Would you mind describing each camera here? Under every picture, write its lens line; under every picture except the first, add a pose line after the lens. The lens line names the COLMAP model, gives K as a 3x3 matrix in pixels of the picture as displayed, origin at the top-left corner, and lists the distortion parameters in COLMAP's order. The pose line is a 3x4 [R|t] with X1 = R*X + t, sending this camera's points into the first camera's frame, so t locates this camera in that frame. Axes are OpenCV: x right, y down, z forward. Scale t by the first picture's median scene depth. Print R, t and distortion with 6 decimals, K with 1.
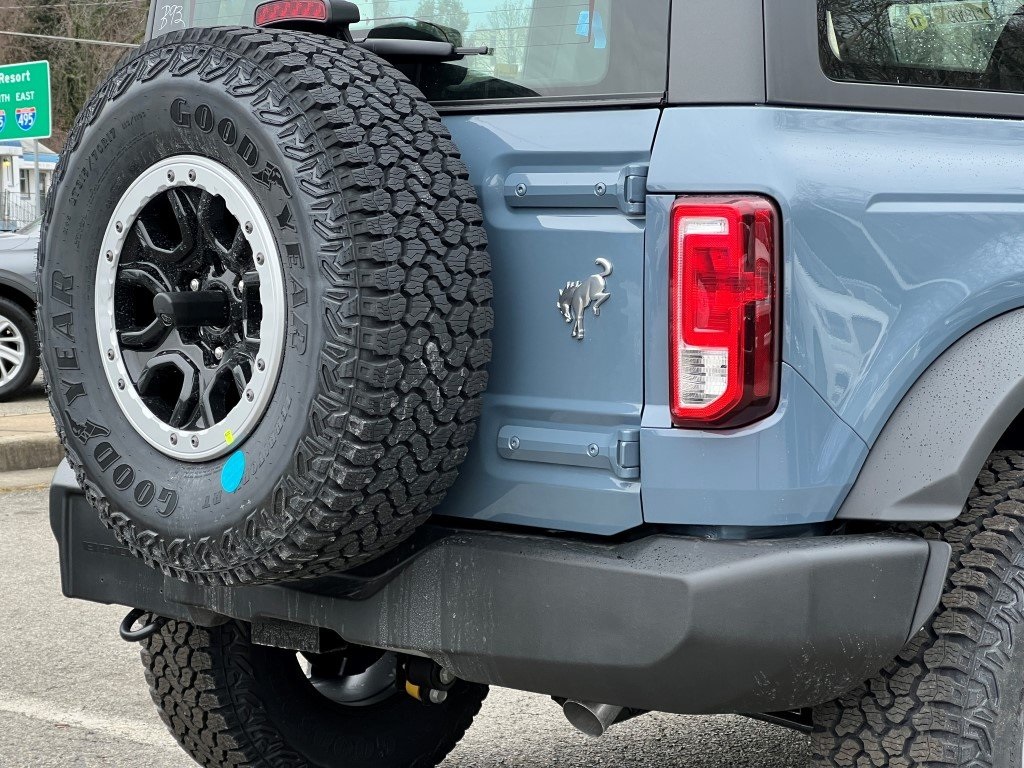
lens RADIAL K [[2320.8, 0, 510.0], [0, 2320.8, 382.8], [0, 0, 1]] dist [0.203628, 0.000000]
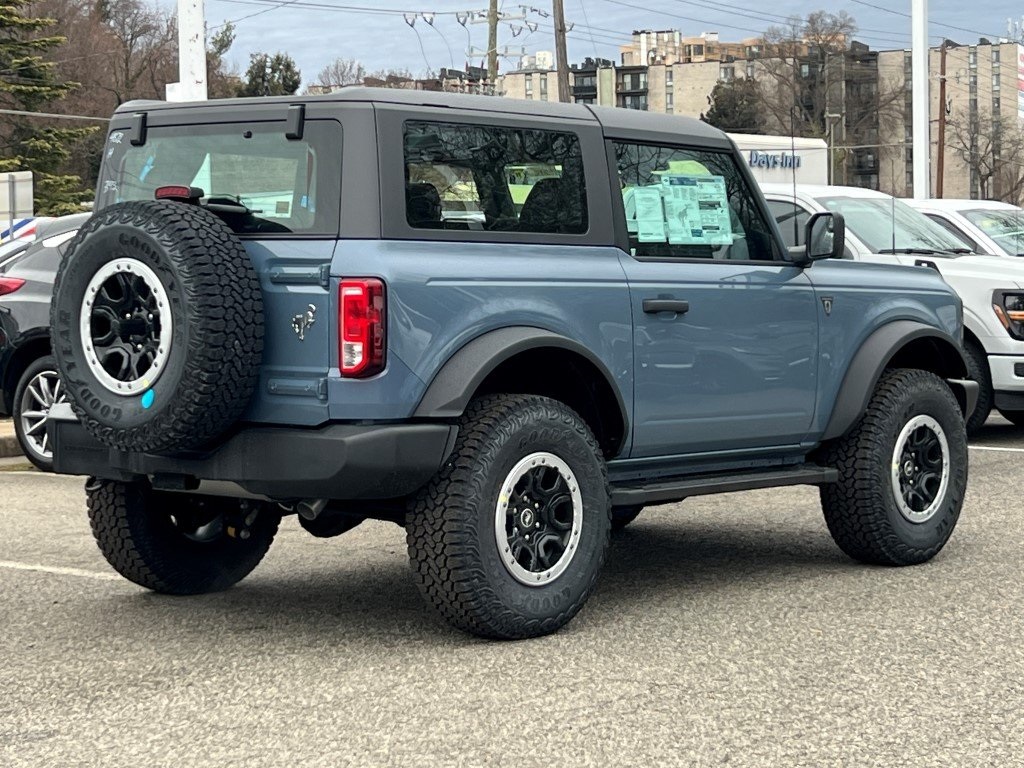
lens RADIAL K [[2320.8, 0, 526.8], [0, 2320.8, 416.3], [0, 0, 1]] dist [0.203628, 0.000000]
pose [[0.996978, -0.001199, 0.077672, 0.072314], [0.001930, 0.999955, -0.009335, 0.078048], [-0.077657, 0.009456, 0.996935, -1.299852]]
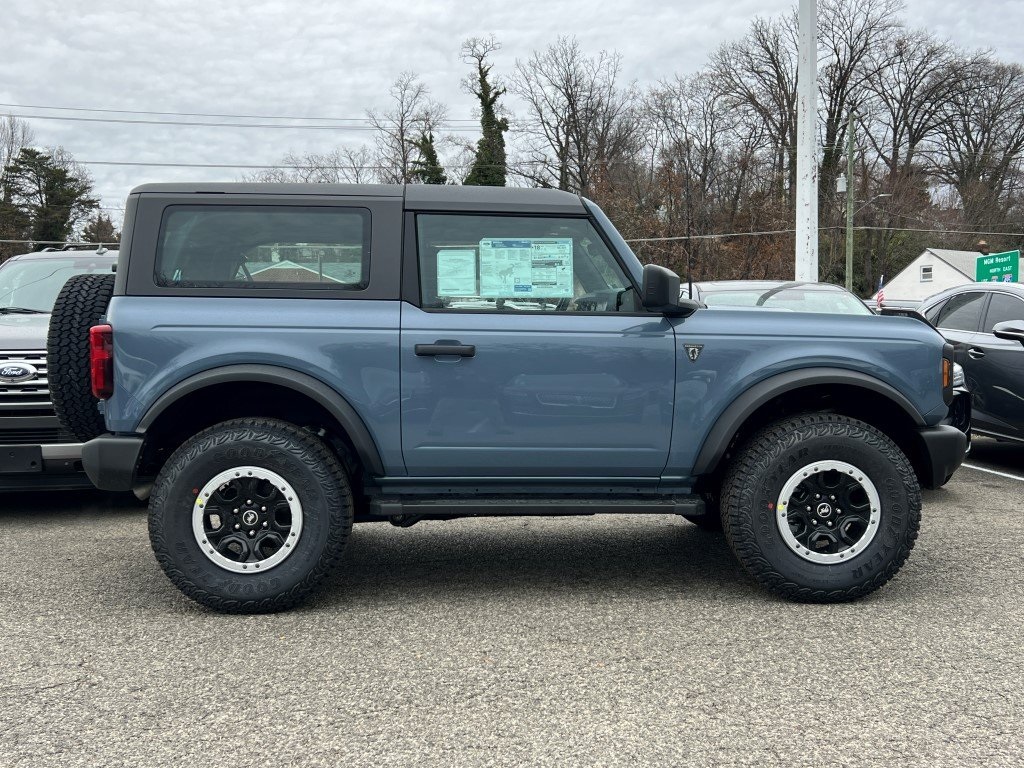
lens RADIAL K [[1089.3, 0, 513.3], [0, 1089.3, 383.6], [0, 0, 1]] dist [0.040943, 0.000000]
pose [[0.746693, 0.034571, -0.664270, 1.433766], [-0.050878, 0.998691, -0.005215, -0.021182], [0.663220, 0.037691, 0.747475, 0.253374]]
